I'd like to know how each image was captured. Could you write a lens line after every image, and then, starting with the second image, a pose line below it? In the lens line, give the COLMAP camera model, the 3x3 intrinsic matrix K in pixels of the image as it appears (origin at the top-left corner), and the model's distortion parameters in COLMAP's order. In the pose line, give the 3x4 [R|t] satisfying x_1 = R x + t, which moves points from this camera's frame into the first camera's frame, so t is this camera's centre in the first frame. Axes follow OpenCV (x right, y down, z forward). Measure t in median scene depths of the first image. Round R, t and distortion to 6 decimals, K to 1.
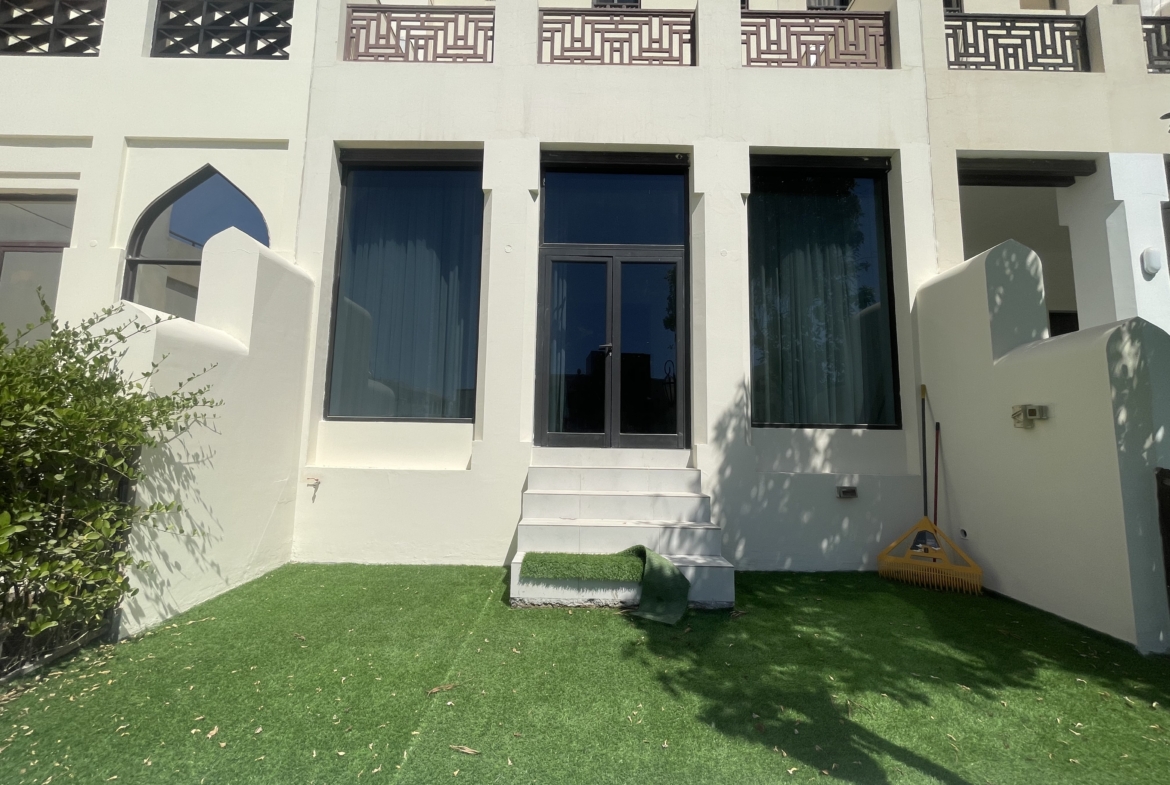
lens RADIAL K [[475.7, 0, 586.1], [0, 475.7, 389.6], [0, 0, 1]] dist [-0.003972, 0.000453]
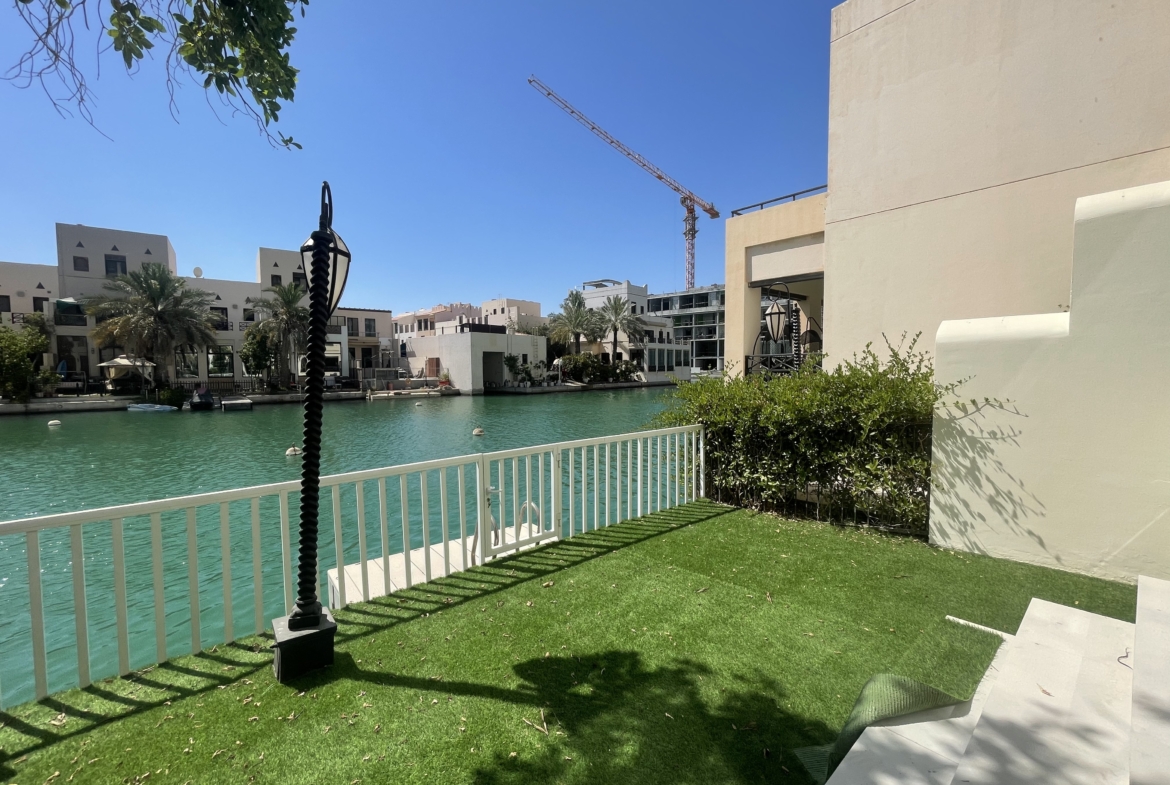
lens RADIAL K [[475.7, 0, 580.4], [0, 475.7, 393.6], [0, 0, 1]] dist [-0.003972, 0.000453]
pose [[-0.762615, 0.017417, -0.646618, 0.799940], [0.064922, 0.996651, -0.049723, 0.032379], [0.643586, -0.079900, -0.761192, 1.311363]]
